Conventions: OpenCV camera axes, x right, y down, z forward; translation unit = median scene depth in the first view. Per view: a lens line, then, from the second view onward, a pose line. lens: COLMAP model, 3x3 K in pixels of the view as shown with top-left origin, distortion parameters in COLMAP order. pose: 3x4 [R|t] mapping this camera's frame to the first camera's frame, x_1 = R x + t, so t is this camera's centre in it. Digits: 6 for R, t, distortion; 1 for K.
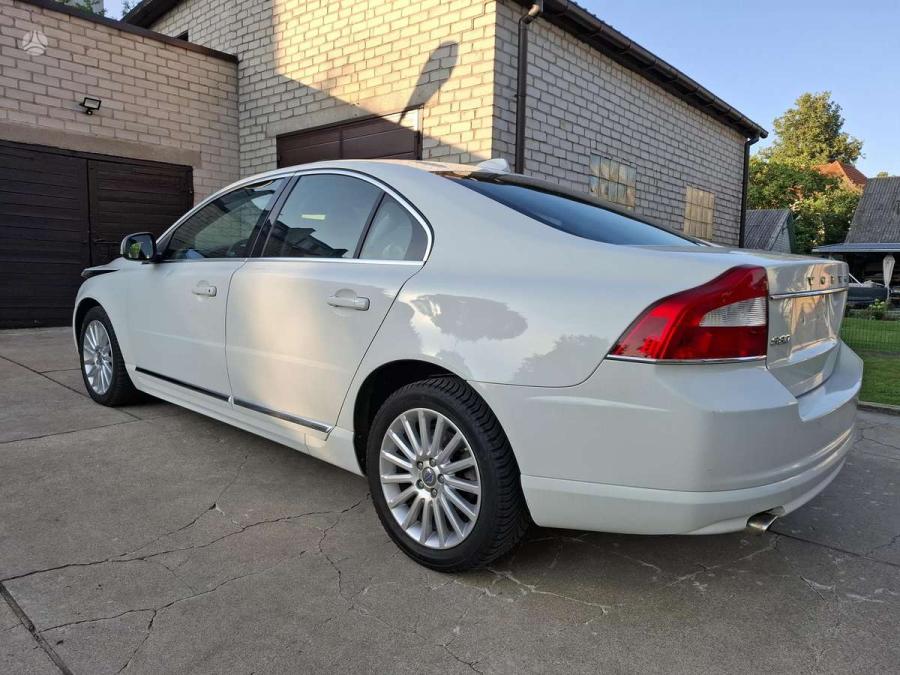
lens RADIAL K [[619.9, 0, 448.9], [0, 619.9, 334.9], [0, 0, 1]] dist [0.053063, -0.039091]
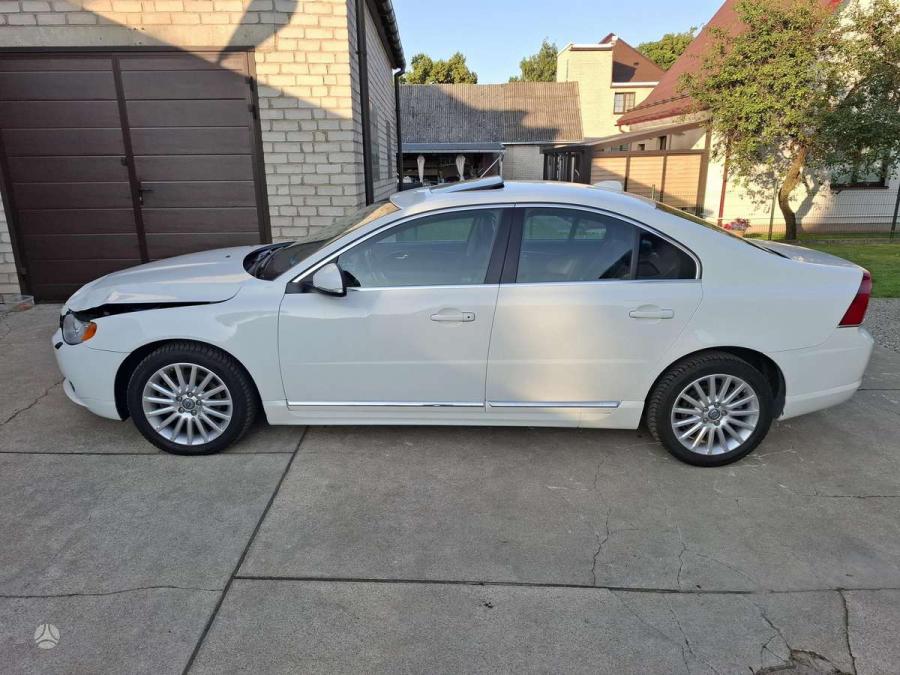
lens RADIAL K [[581.0, 0, 449.9], [0, 581.0, 340.8], [0, 0, 1]] dist [0.050308, -0.033956]
pose [[0.753277, -0.234880, 0.614333, -0.482018], [0.096610, 0.963441, 0.249895, -0.142789], [-0.650569, -0.128889, 0.748430, 0.093905]]
